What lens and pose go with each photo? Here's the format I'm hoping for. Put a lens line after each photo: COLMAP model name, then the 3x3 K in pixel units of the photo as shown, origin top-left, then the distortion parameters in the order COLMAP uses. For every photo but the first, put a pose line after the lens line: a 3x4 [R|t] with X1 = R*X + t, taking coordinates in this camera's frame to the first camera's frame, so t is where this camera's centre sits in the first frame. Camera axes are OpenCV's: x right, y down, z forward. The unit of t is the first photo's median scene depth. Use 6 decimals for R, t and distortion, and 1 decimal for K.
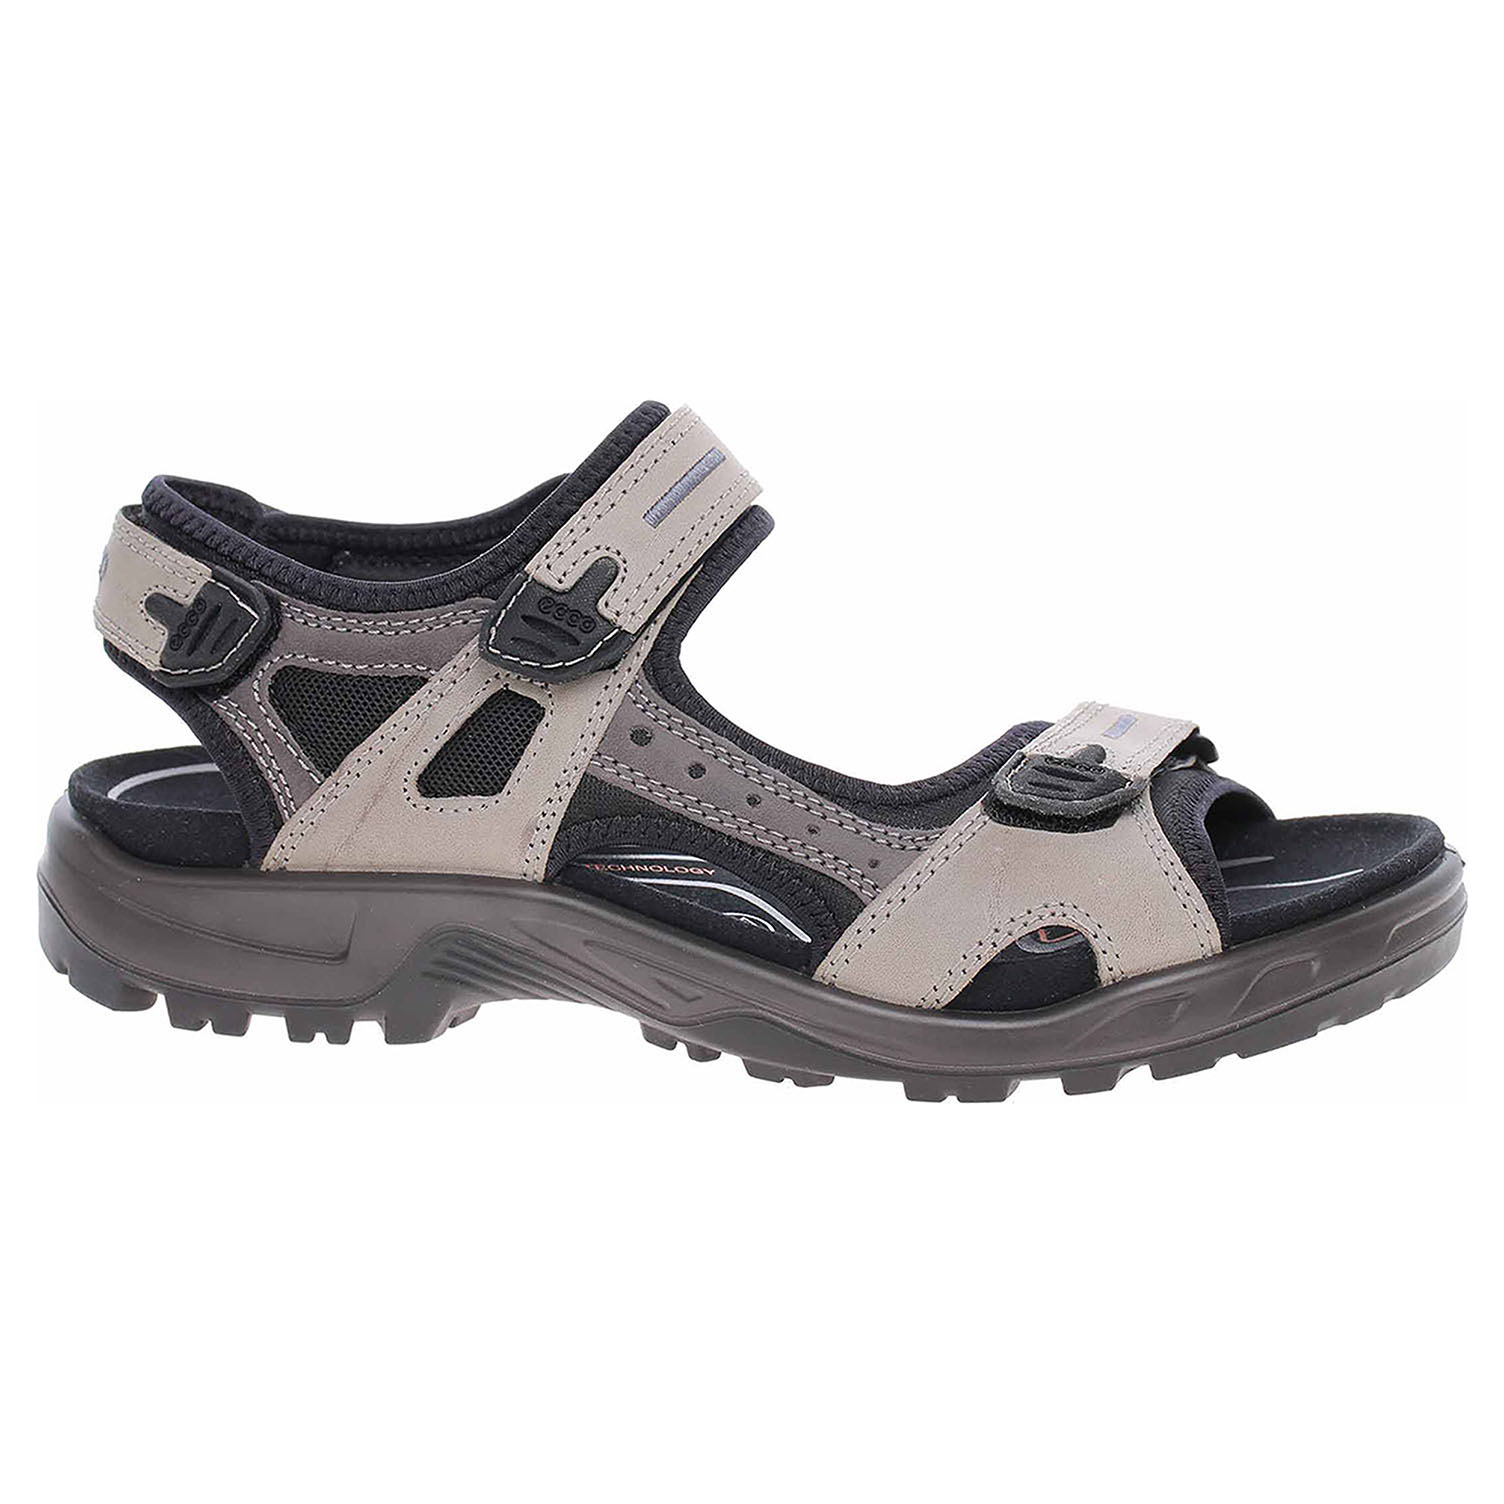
lens RADIAL K [[2713.6, 0, 750.9], [0, 2713.6, 753.8], [0, 0, 1]] dist [0.048072, 0.000000]
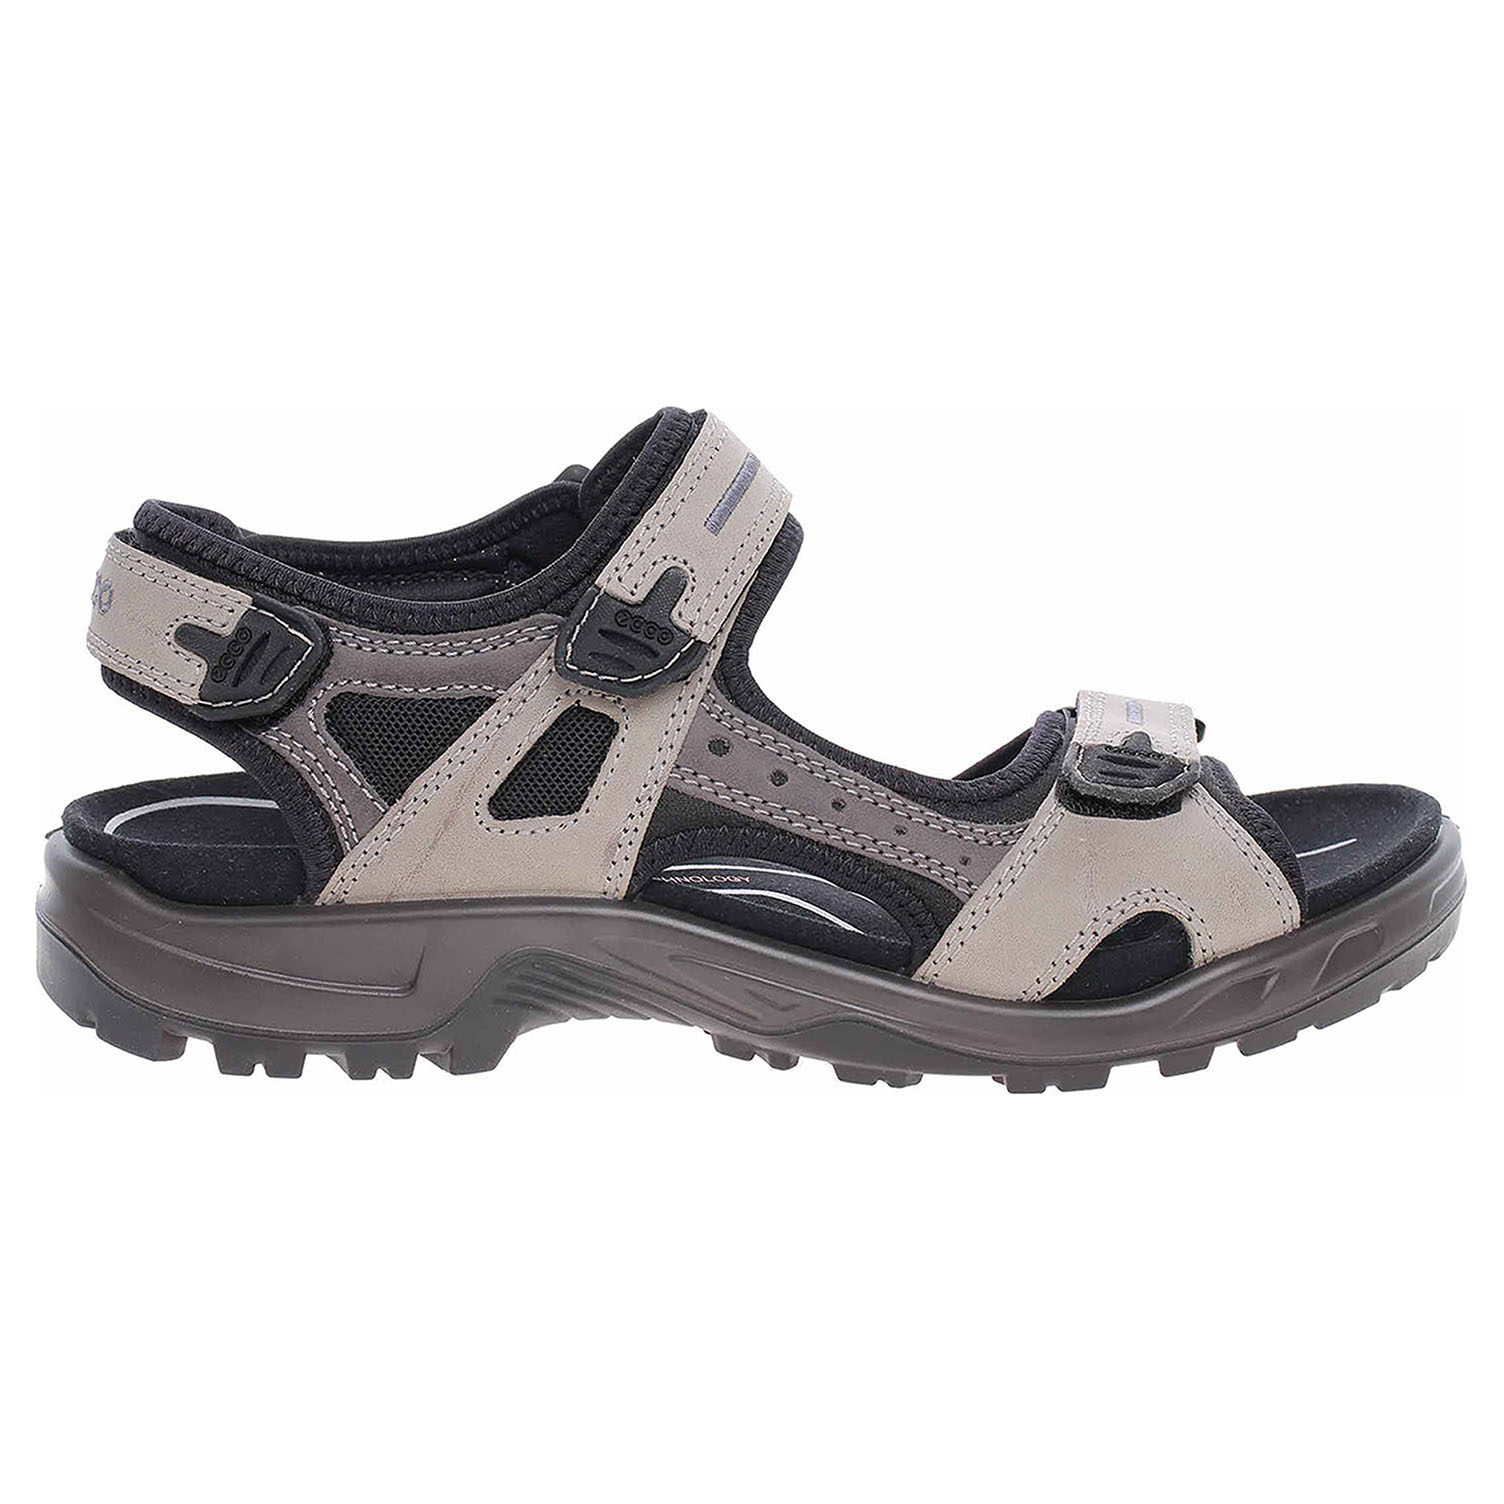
lens RADIAL K [[2713.6, 0, 751.4], [0, 2713.6, 750.1], [0, 0, 1]] dist [0.048072, 0.000000]
pose [[0.984037, -0.051783, 0.170264, -0.196122], [0.051633, 0.998652, 0.005307, -0.009678], [-0.170309, 0.003569, 0.985384, 0.021815]]
